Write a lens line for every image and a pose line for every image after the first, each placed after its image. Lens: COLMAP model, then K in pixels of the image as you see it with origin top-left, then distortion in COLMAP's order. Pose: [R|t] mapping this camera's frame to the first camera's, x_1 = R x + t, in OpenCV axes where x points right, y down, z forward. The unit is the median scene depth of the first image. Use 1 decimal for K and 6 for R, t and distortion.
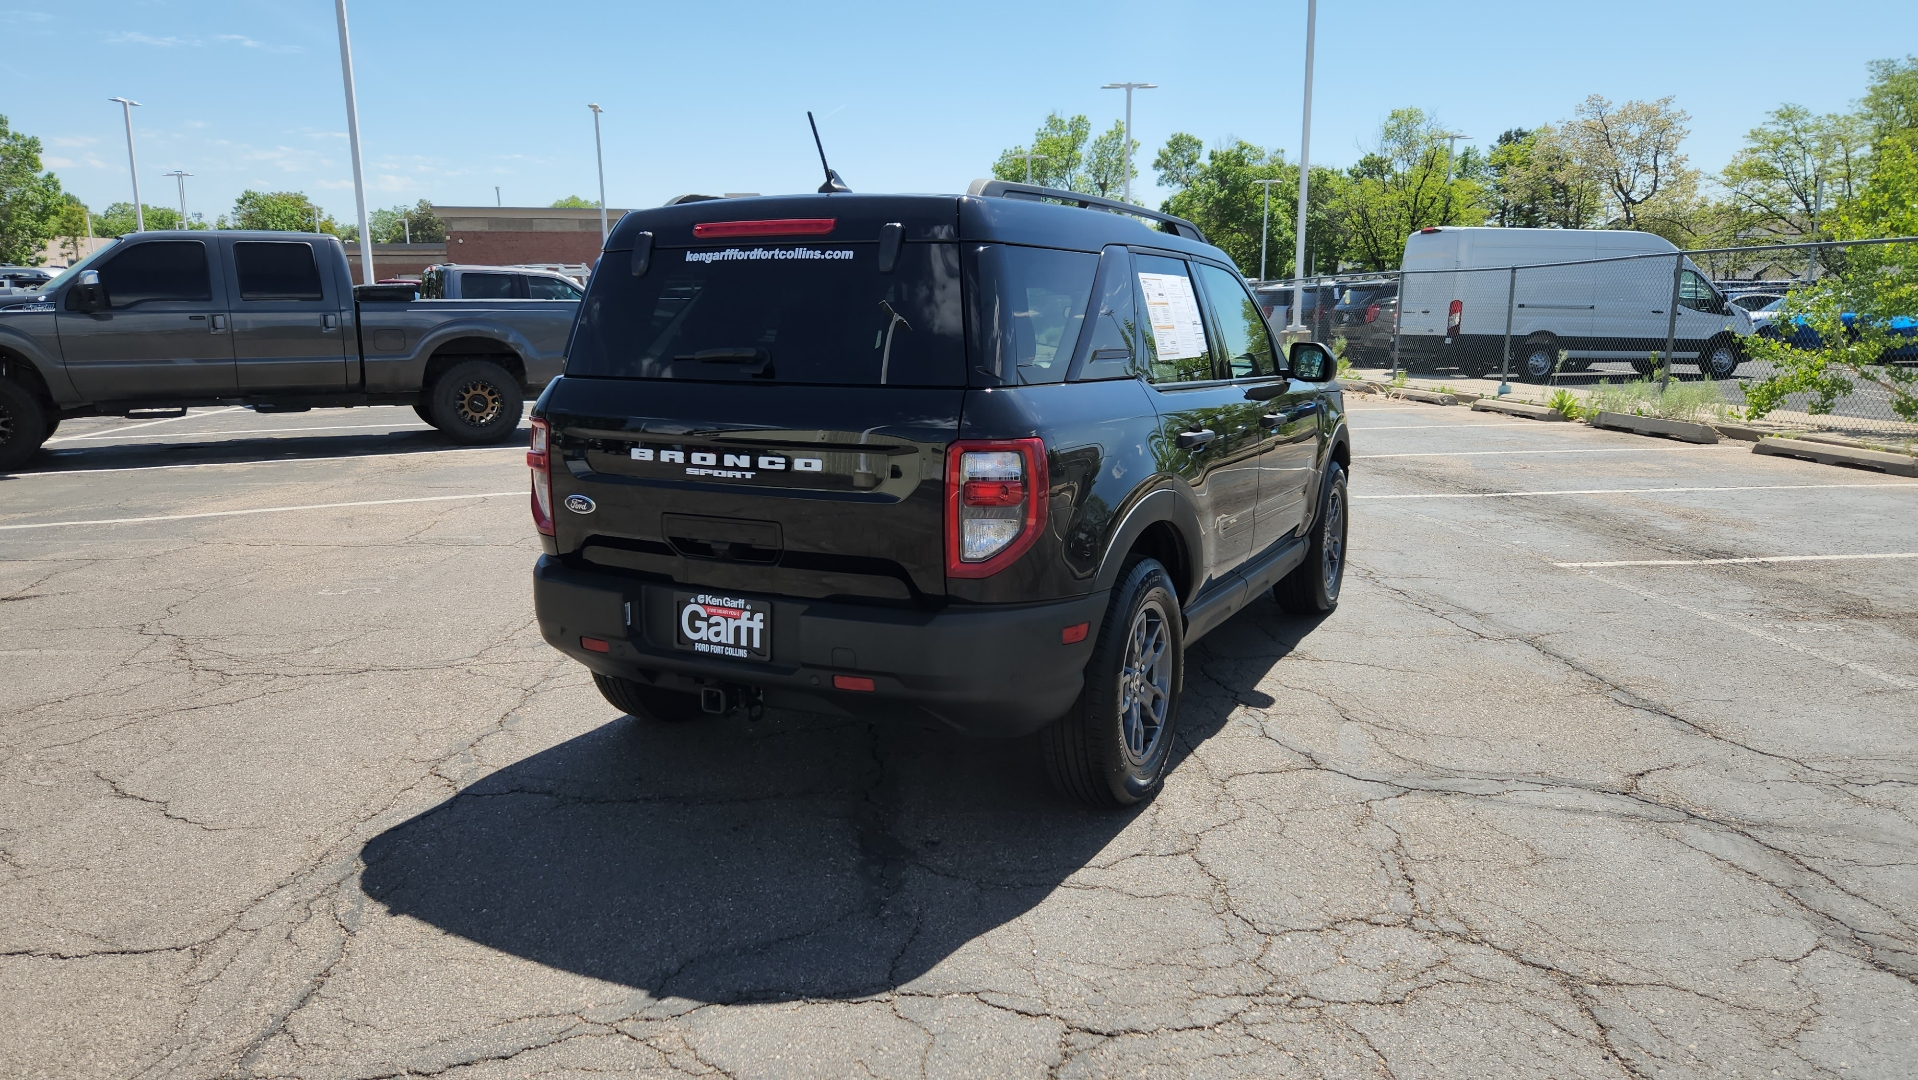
lens RADIAL K [[1287.1, 0, 926.7], [0, 1287.1, 524.6], [0, 0, 1]] dist [0.066875, -0.051664]
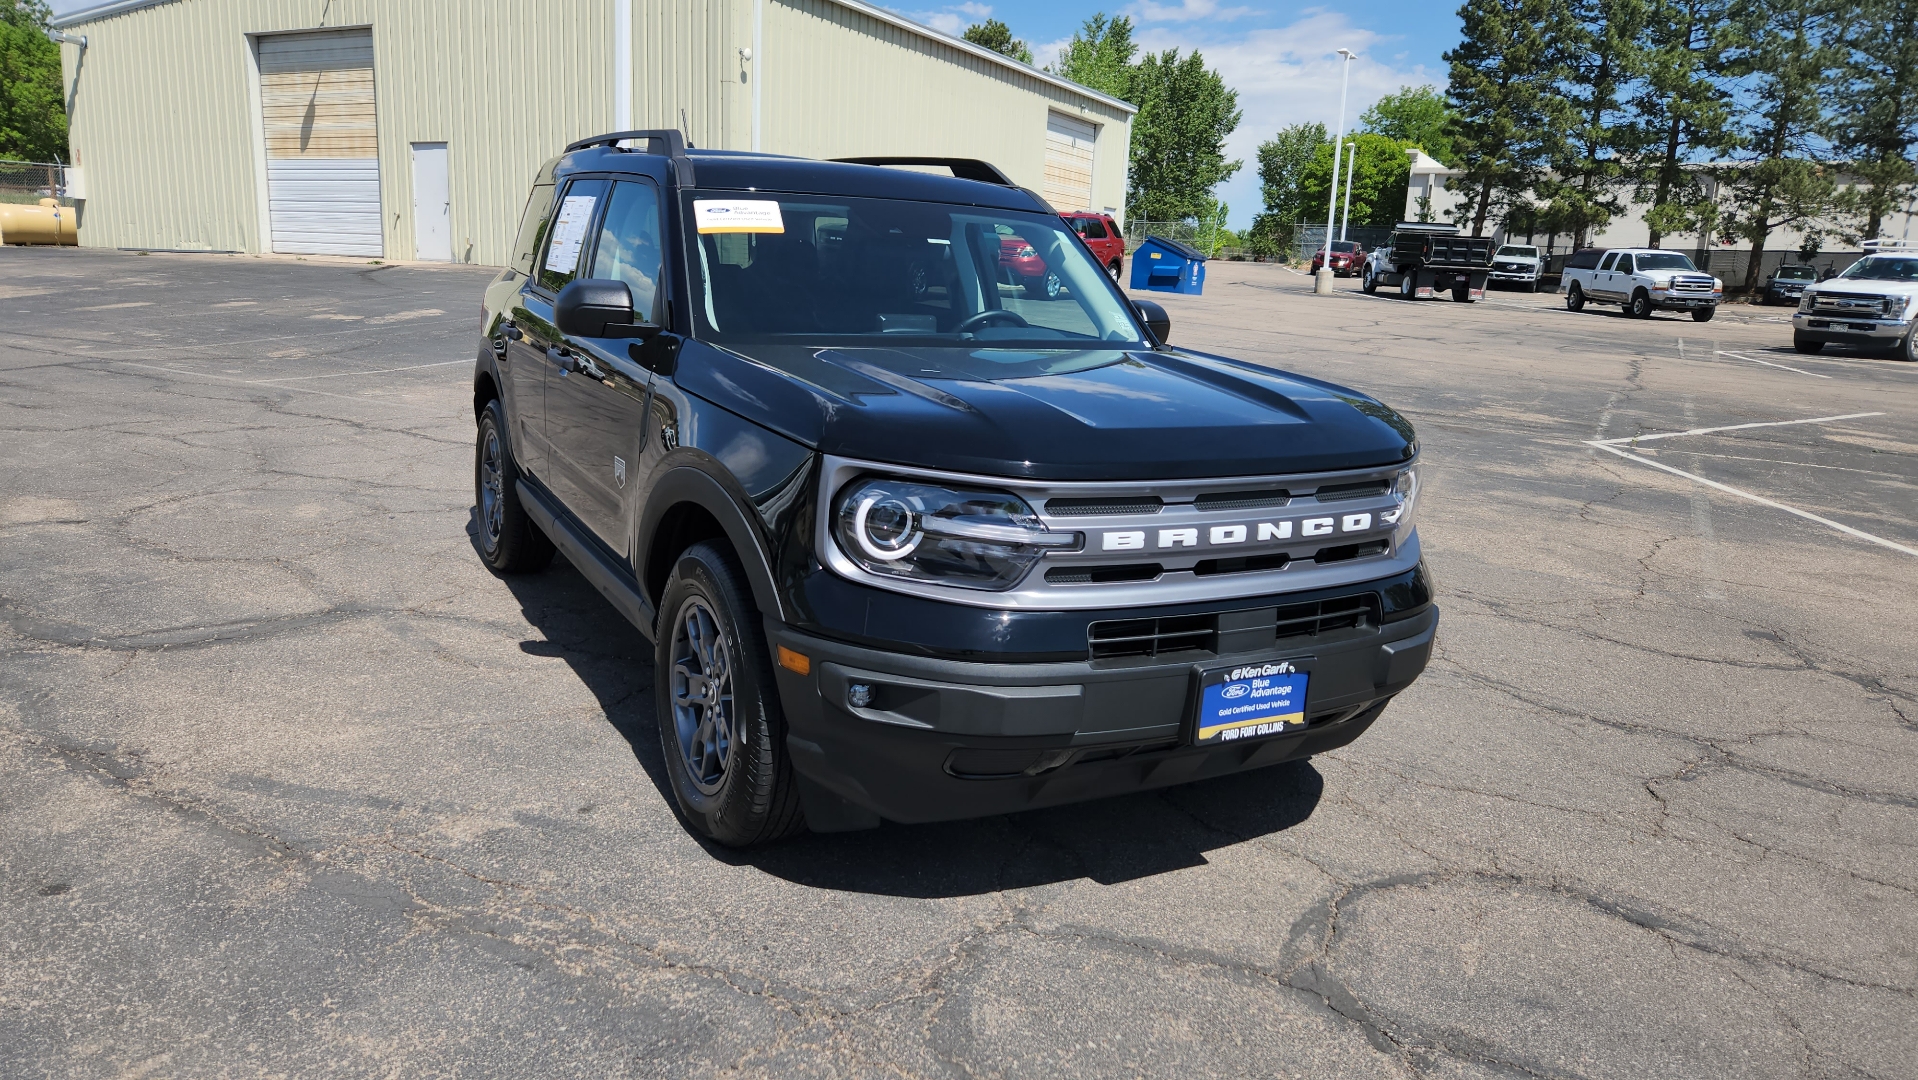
lens RADIAL K [[1286.8, 0, 926.2], [0, 1286.8, 538.6], [0, 0, 1]] dist [0.067221, -0.052407]
pose [[-0.558108, 0.155994, -0.814973, 1.170013], [-0.187477, 0.933066, 0.306986, -0.384068], [0.808311, 0.324120, -0.491507, 2.281864]]
